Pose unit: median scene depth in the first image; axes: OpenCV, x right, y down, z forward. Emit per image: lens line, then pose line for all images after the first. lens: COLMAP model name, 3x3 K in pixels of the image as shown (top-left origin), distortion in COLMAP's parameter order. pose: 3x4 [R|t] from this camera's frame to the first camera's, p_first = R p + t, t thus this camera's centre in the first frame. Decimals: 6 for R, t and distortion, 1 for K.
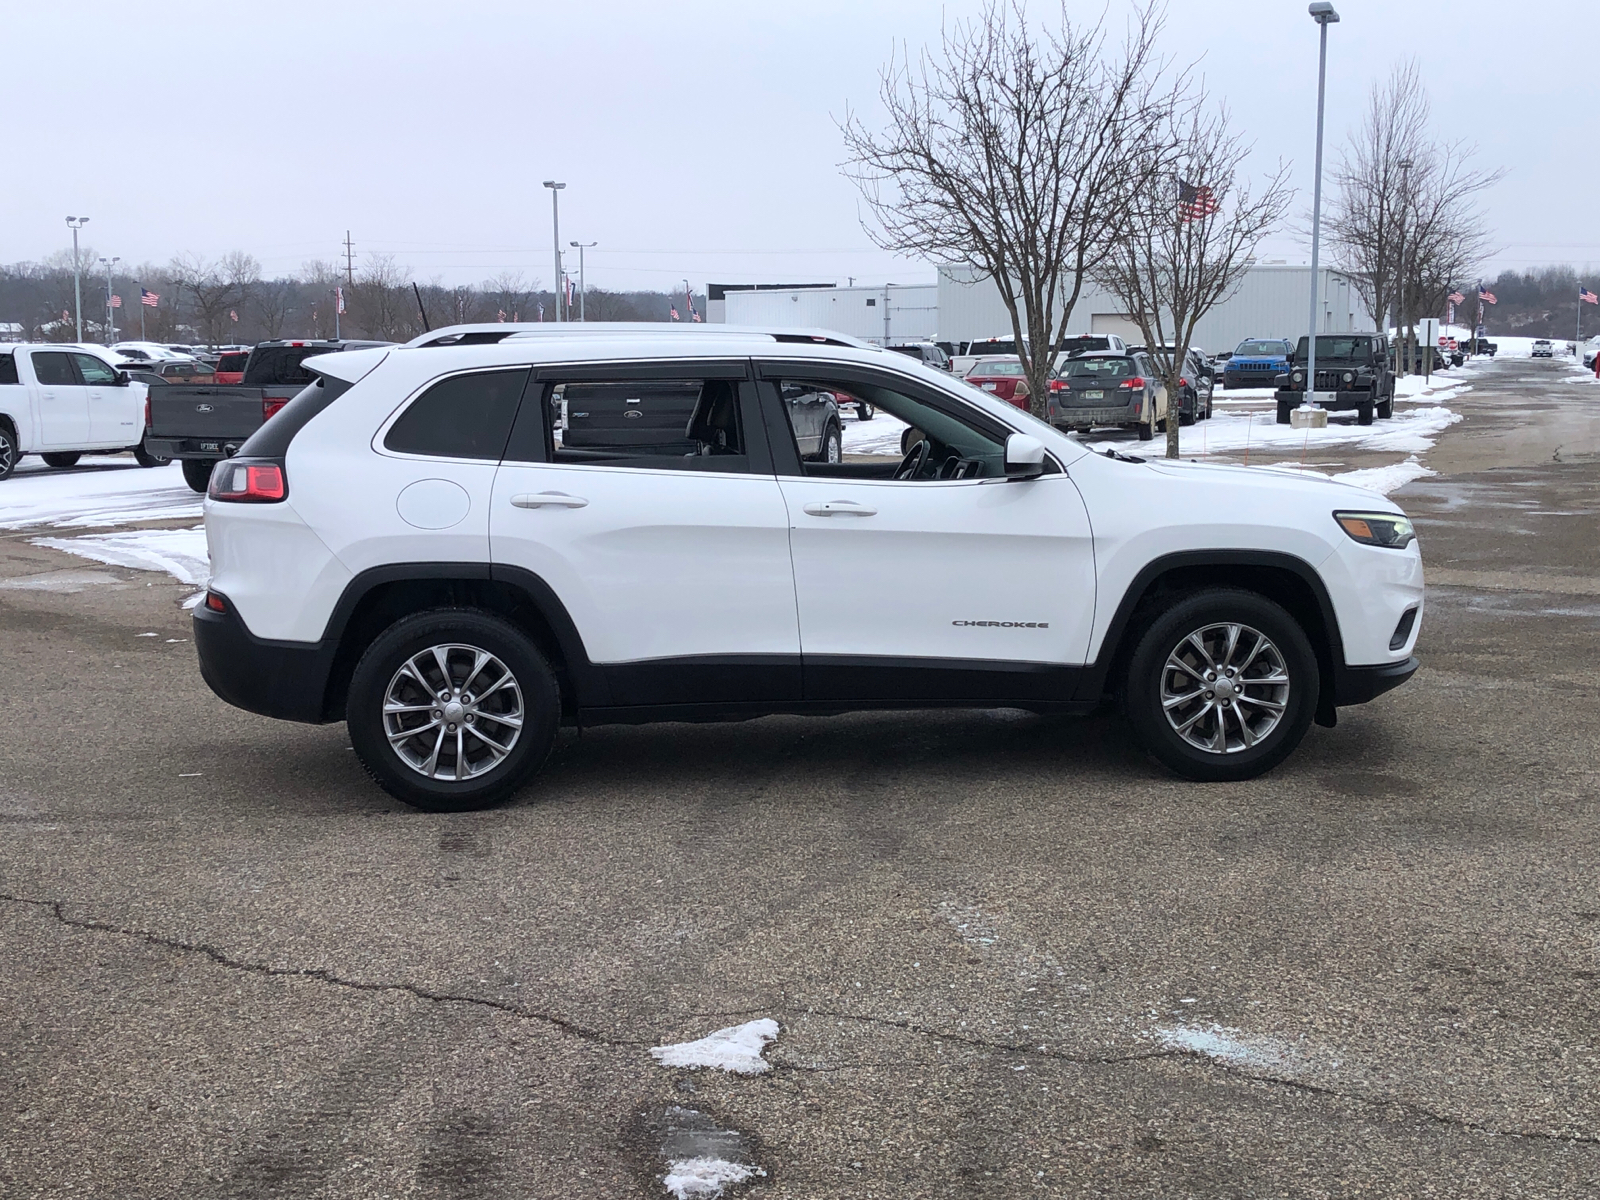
lens RADIAL K [[2048.8, 0, 800.0], [0, 2048.8, 600.0], [0, 0, 1]] dist [0.130342, -0.316354]
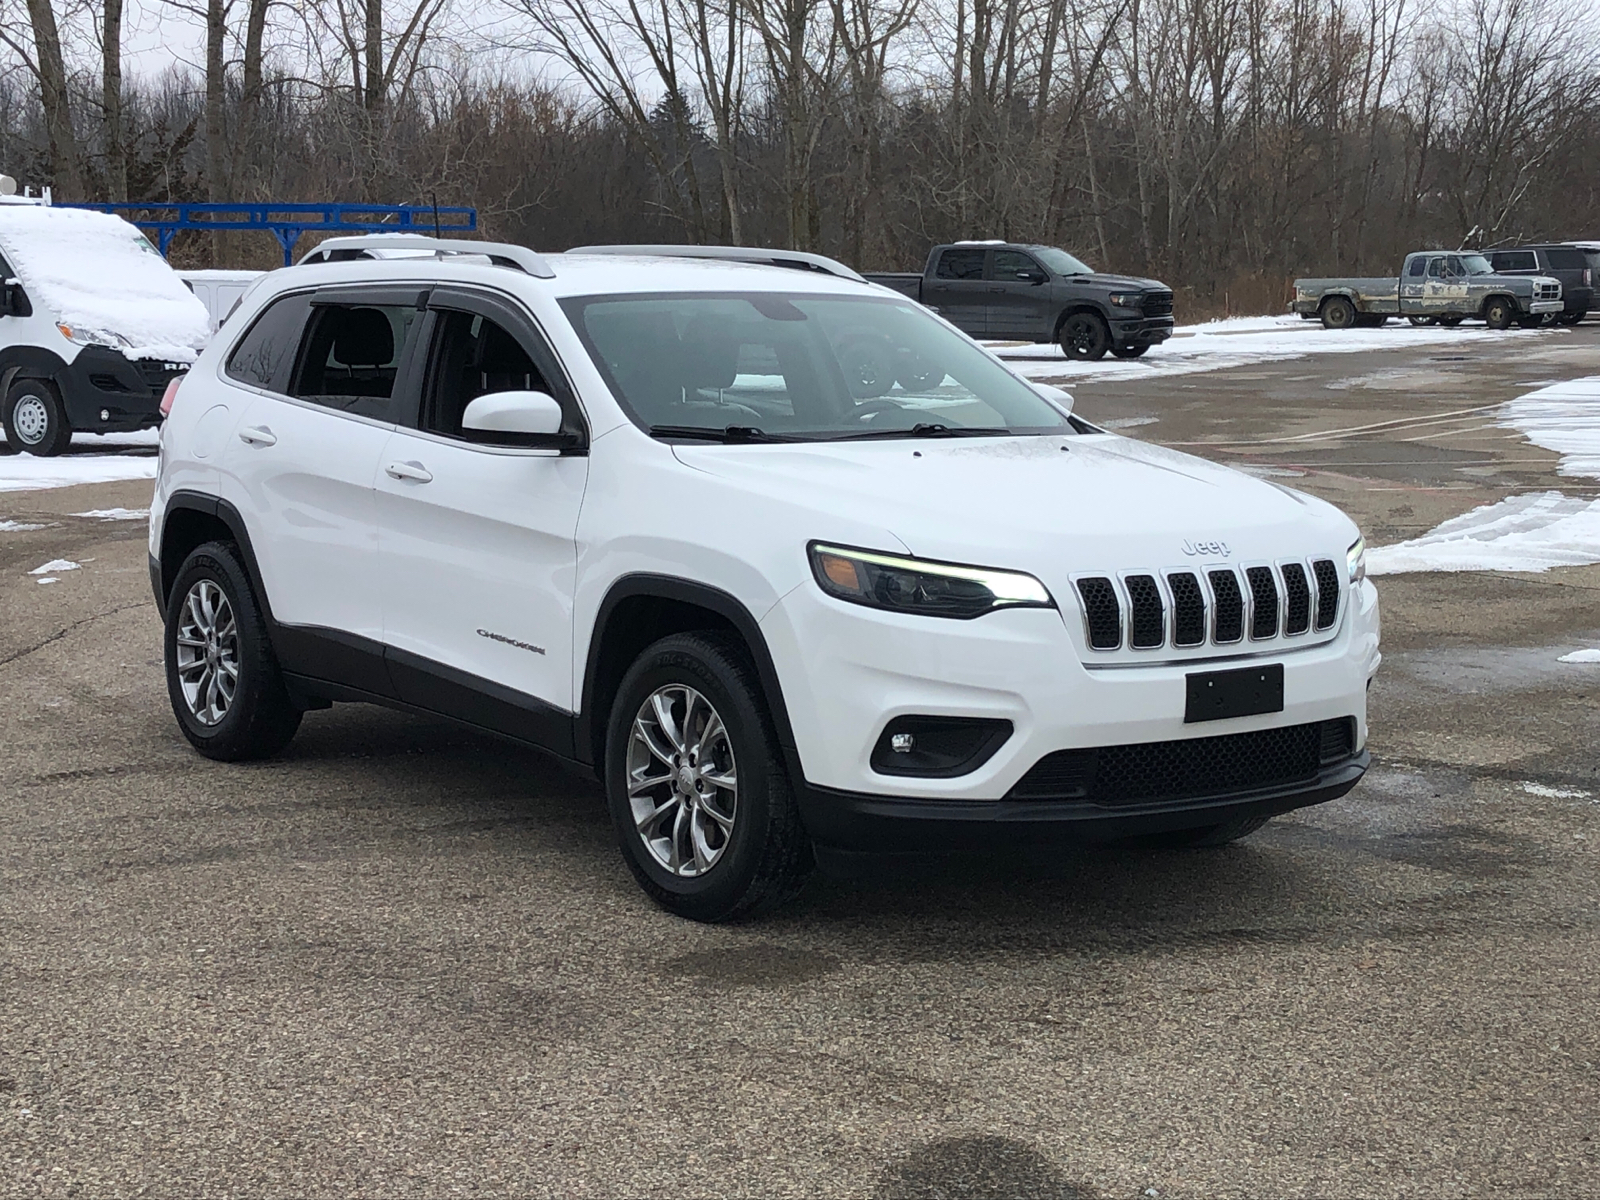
lens RADIAL K [[2812.2, 0, 800.0], [0, 2812.2, 600.0], [0, 0, 1]] dist [0.227731, -0.939438]
pose [[0.486085, 0.118825, -0.865796, 1.051531], [-0.111155, 0.991073, 0.073613, -0.092084], [0.866814, 0.060455, 0.494953, 0.574290]]
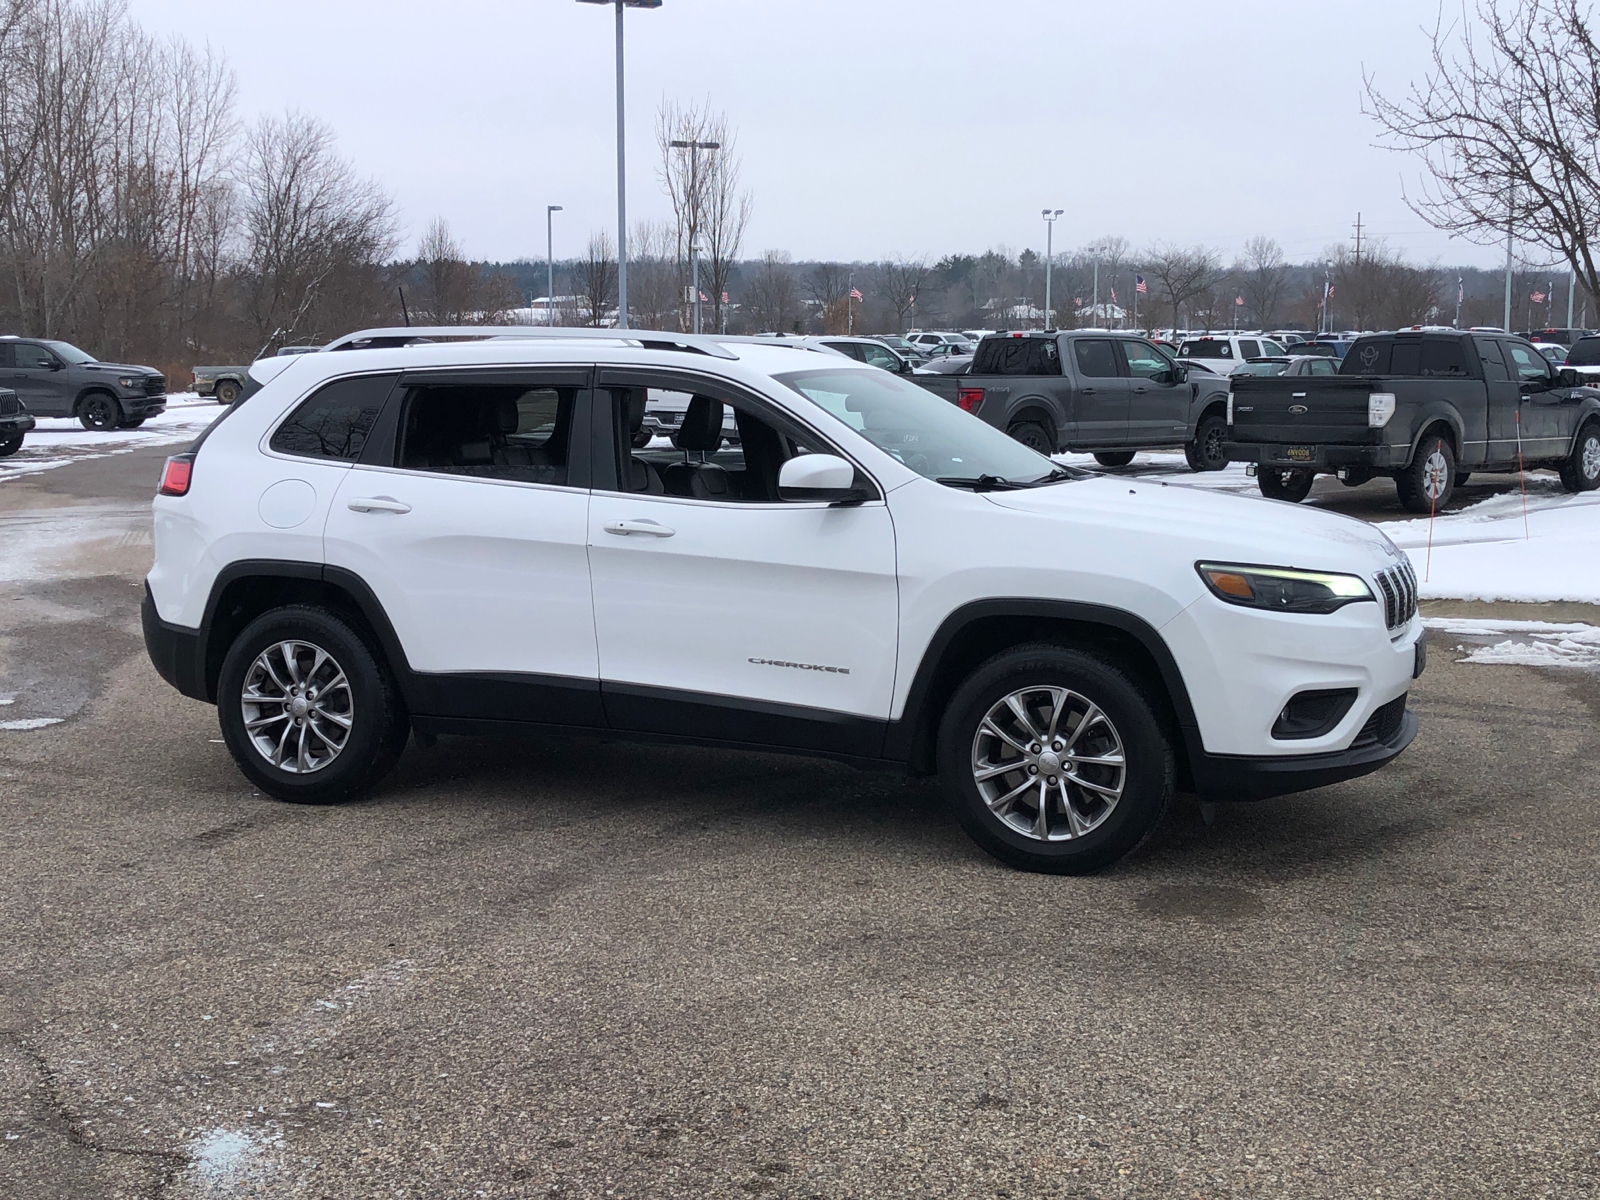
lens RADIAL K [[2048.8, 0, 800.0], [0, 2048.8, 600.0], [0, 0, 1]] dist [0.130342, -0.316354]
pose [[0.868764, 0.067473, -0.490609, 0.535895], [-0.063413, 0.997676, 0.024920, -0.039208], [0.491150, 0.009461, 0.871023, 0.218622]]
